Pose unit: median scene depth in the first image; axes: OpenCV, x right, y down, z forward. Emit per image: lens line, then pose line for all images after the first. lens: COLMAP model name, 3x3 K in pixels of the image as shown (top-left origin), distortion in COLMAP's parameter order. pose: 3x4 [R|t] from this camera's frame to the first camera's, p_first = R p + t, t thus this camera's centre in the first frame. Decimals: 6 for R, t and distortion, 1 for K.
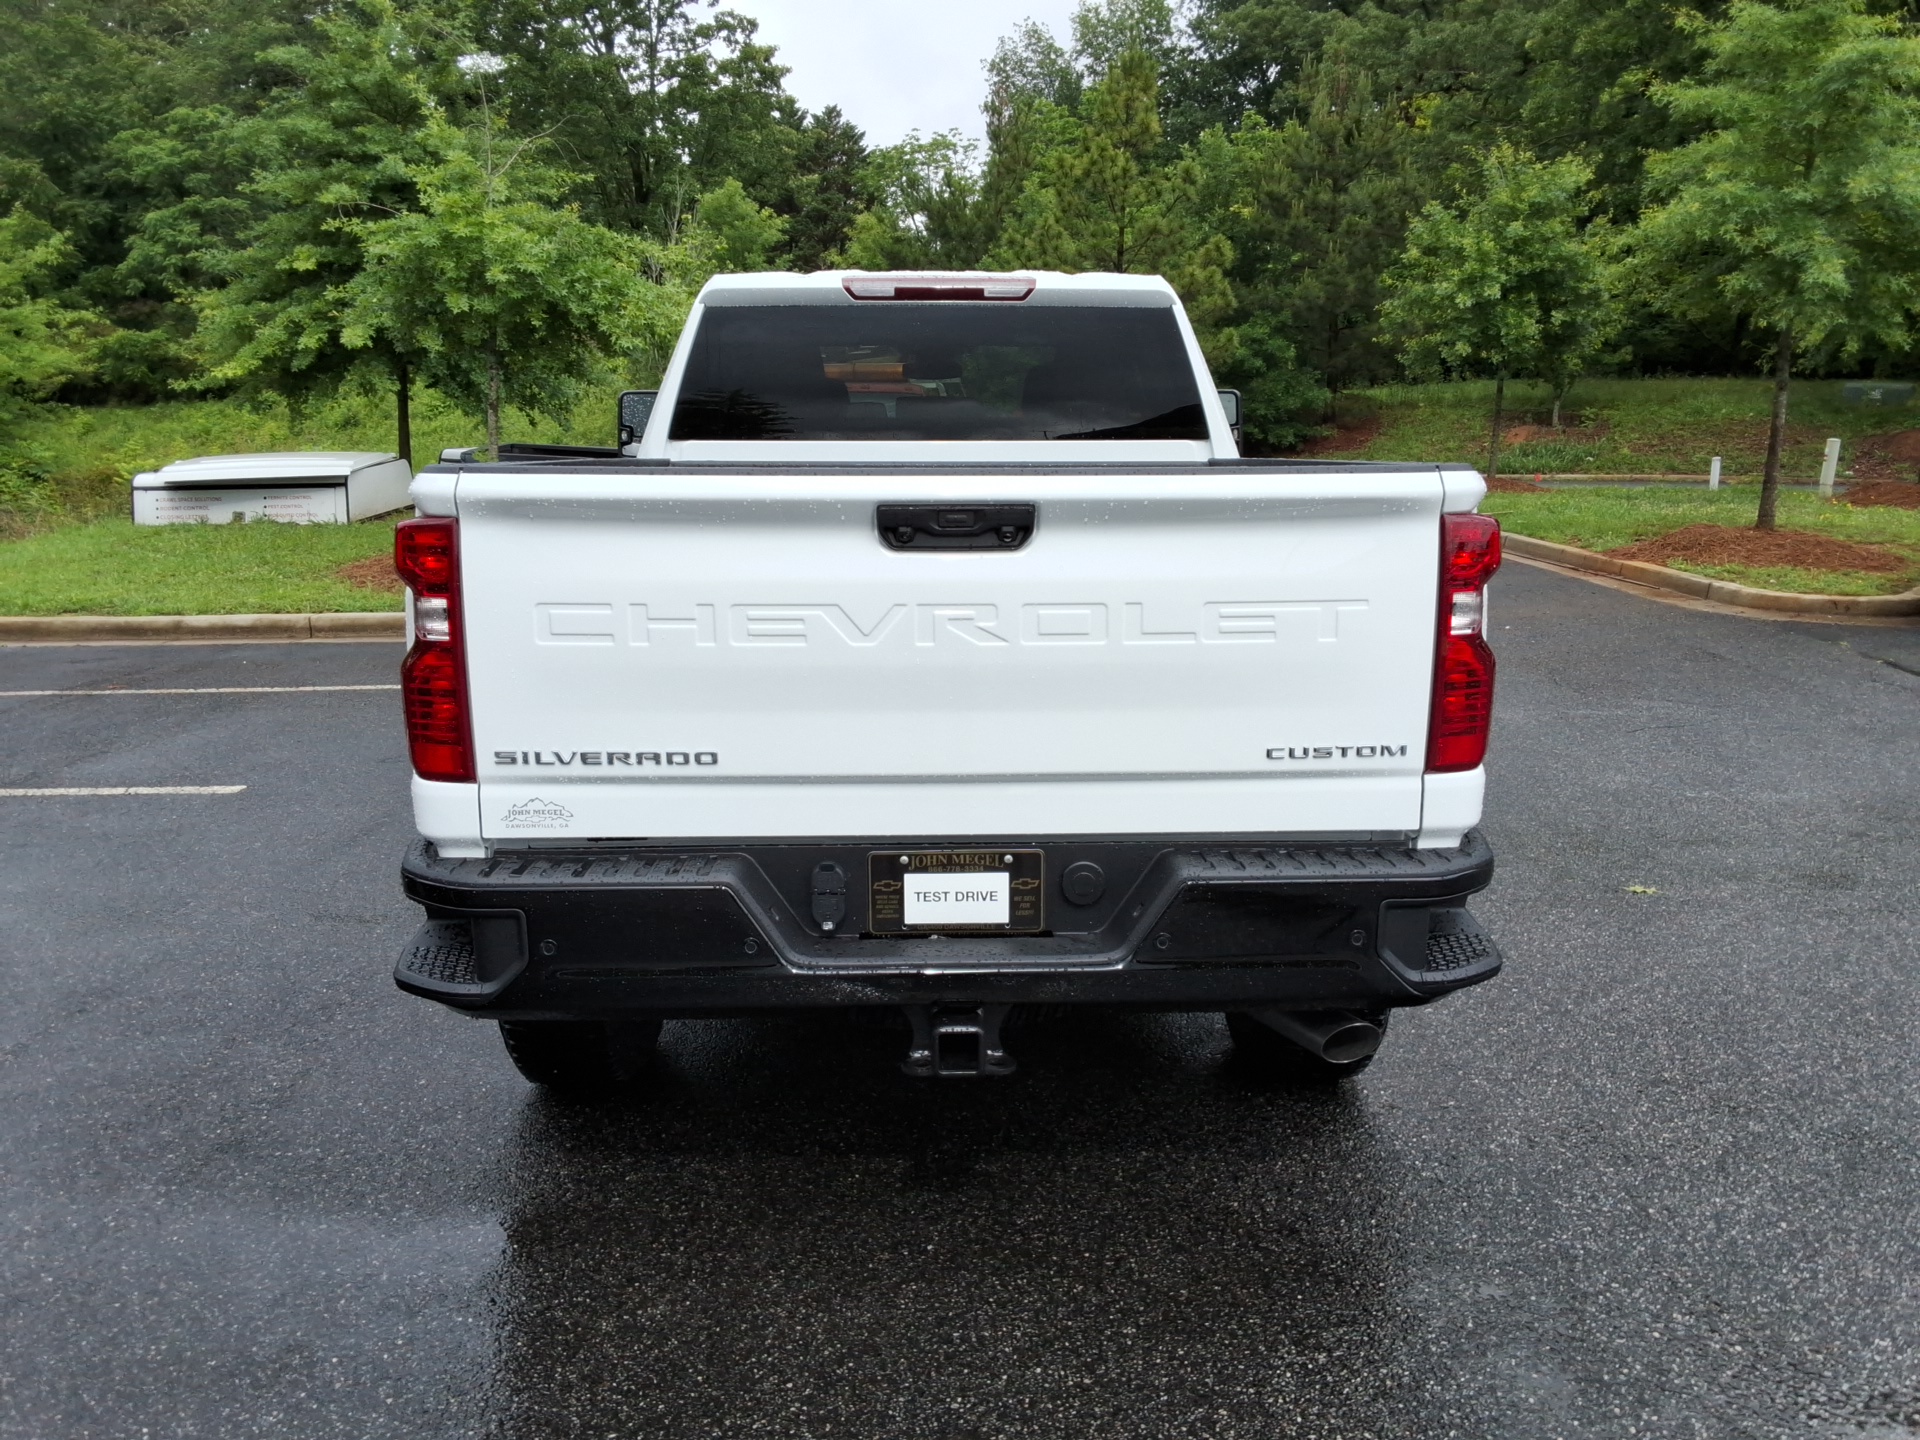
lens RADIAL K [[1548.6, 0, 977.7], [0, 1548.6, 708.8], [0, 0, 1]] dist [0.100865, -0.150943]
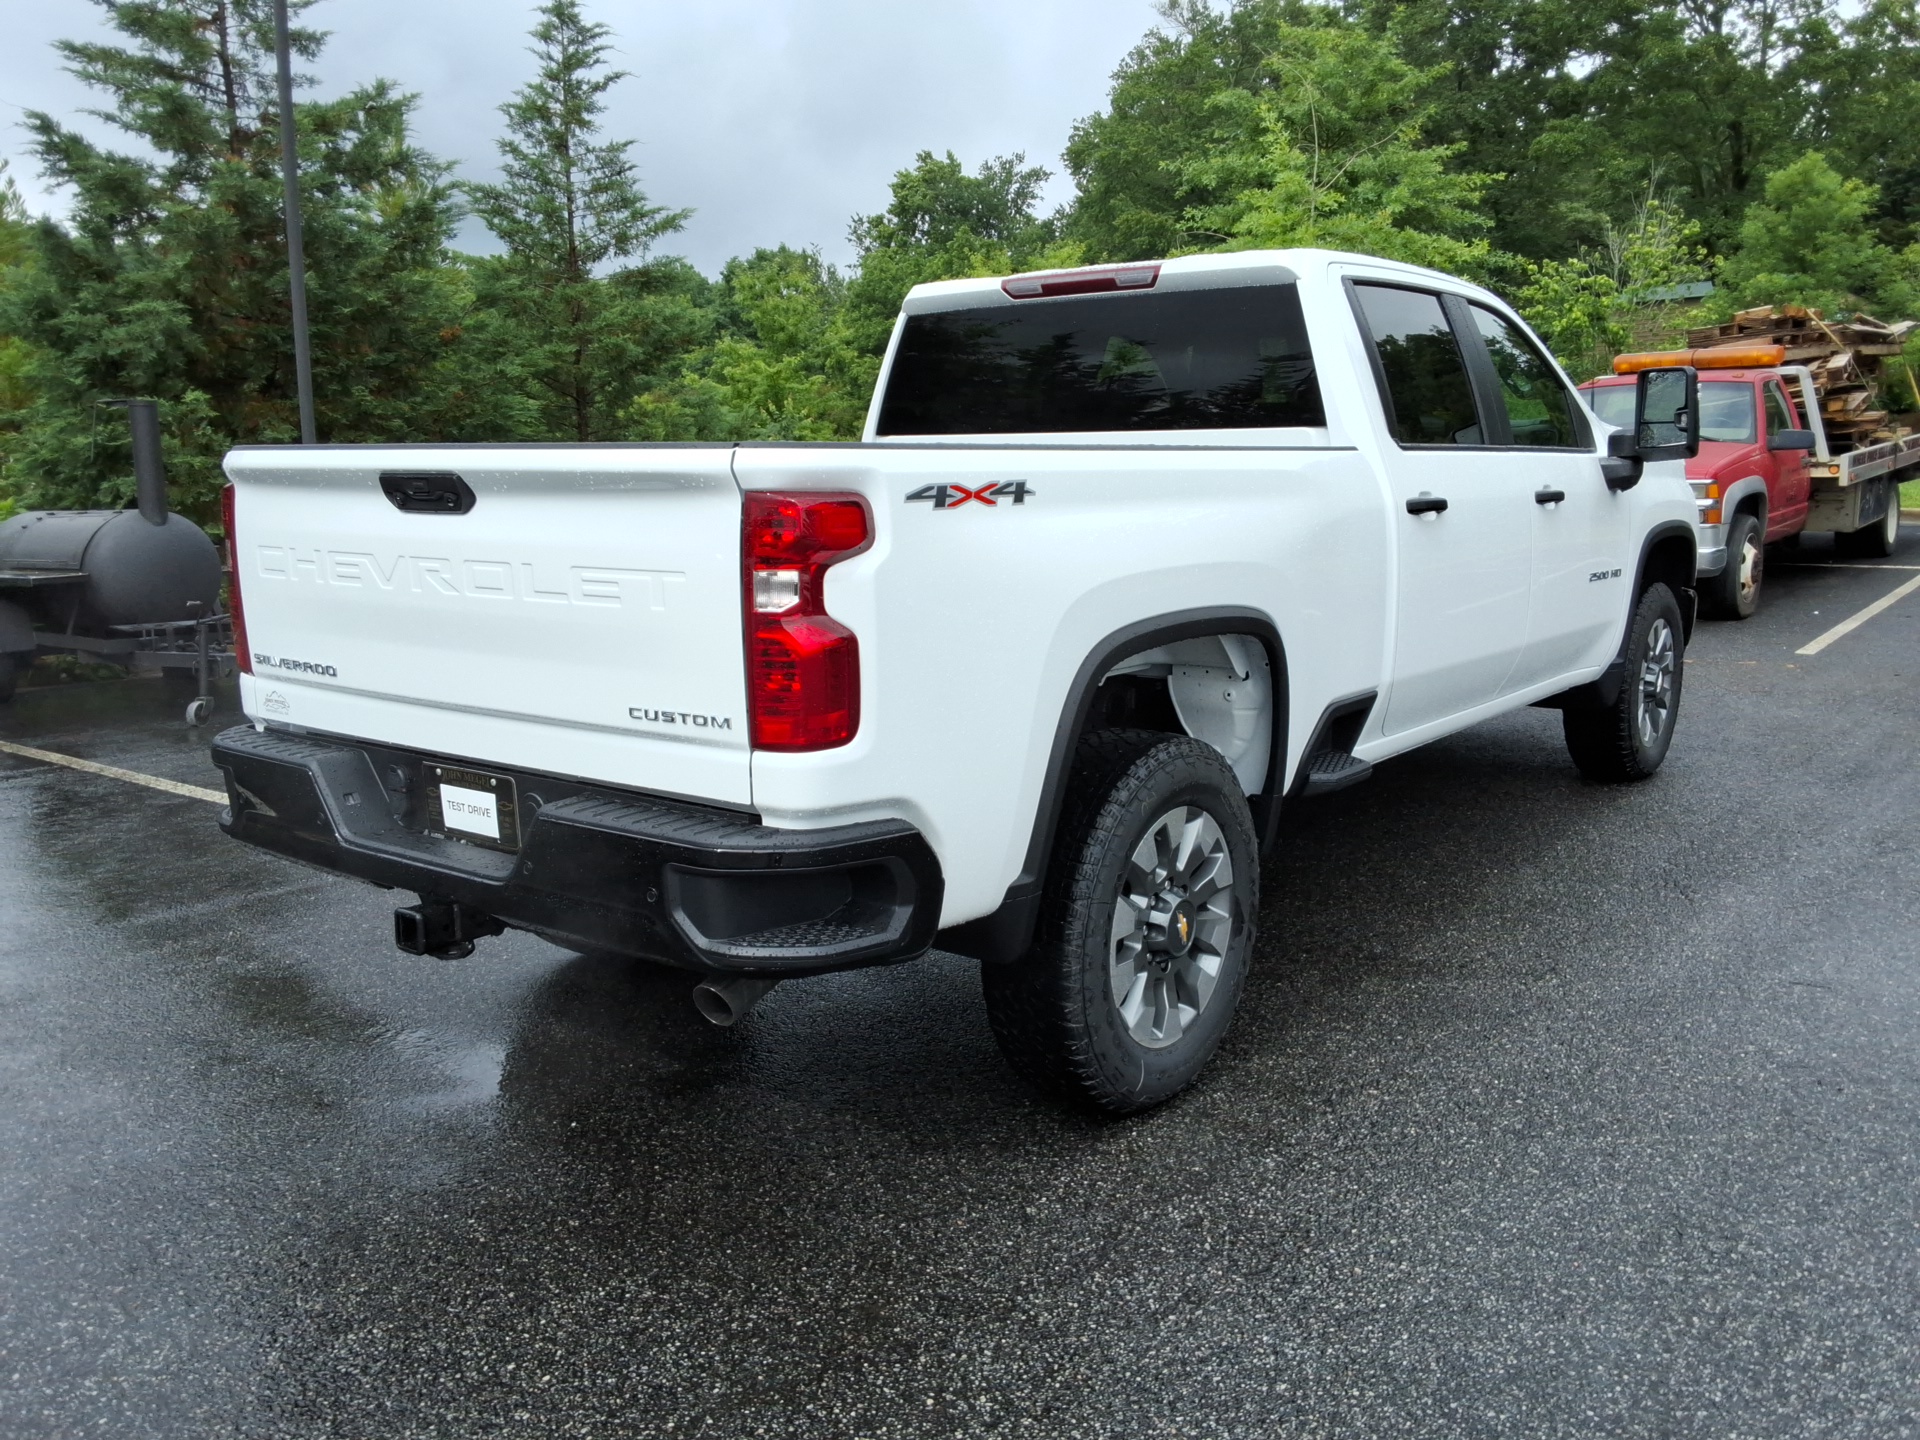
lens RADIAL K [[1548.6, 0, 962.6], [0, 1548.6, 712.4], [0, 0, 1]] dist [0.100865, -0.150943]
pose [[0.773670, 0.098485, -0.625888, 0.136859], [-0.101355, 0.994362, 0.031179, -0.003658], [0.625429, 0.039315, 0.779290, 0.041140]]
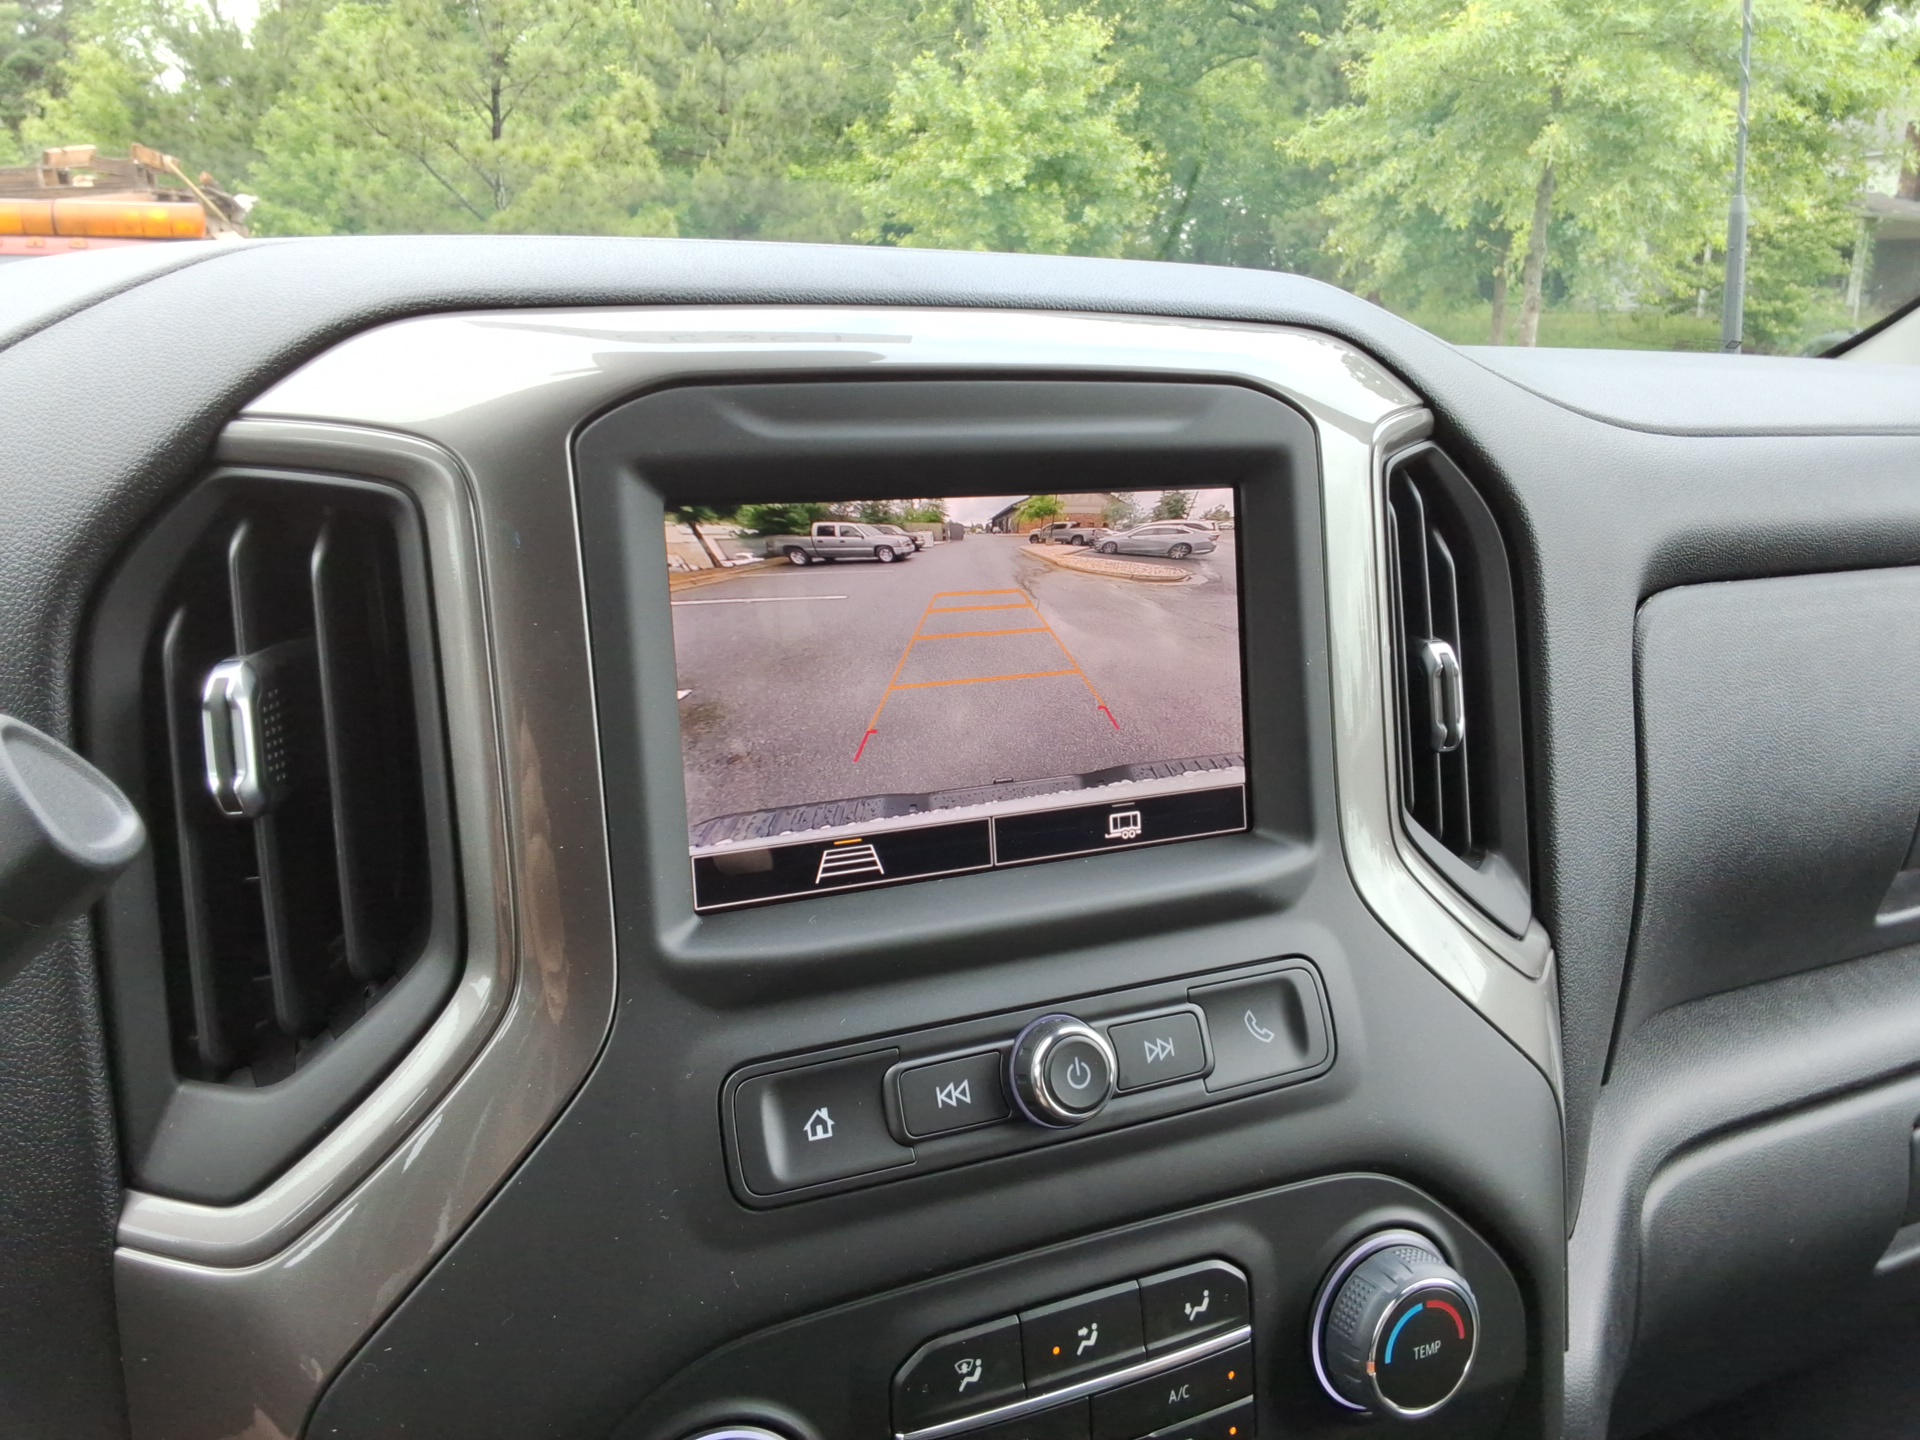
lens RADIAL K [[1548.6, 0, 971.1], [0, 1548.6, 708.5], [0, 0, 1]] dist [0.100865, -0.150943]
pose [[0.914932, -0.075932, 0.396402, -0.019932], [0.056629, 0.996579, 0.060192, -0.056000], [-0.399616, -0.032624, 0.916102, 0.316040]]
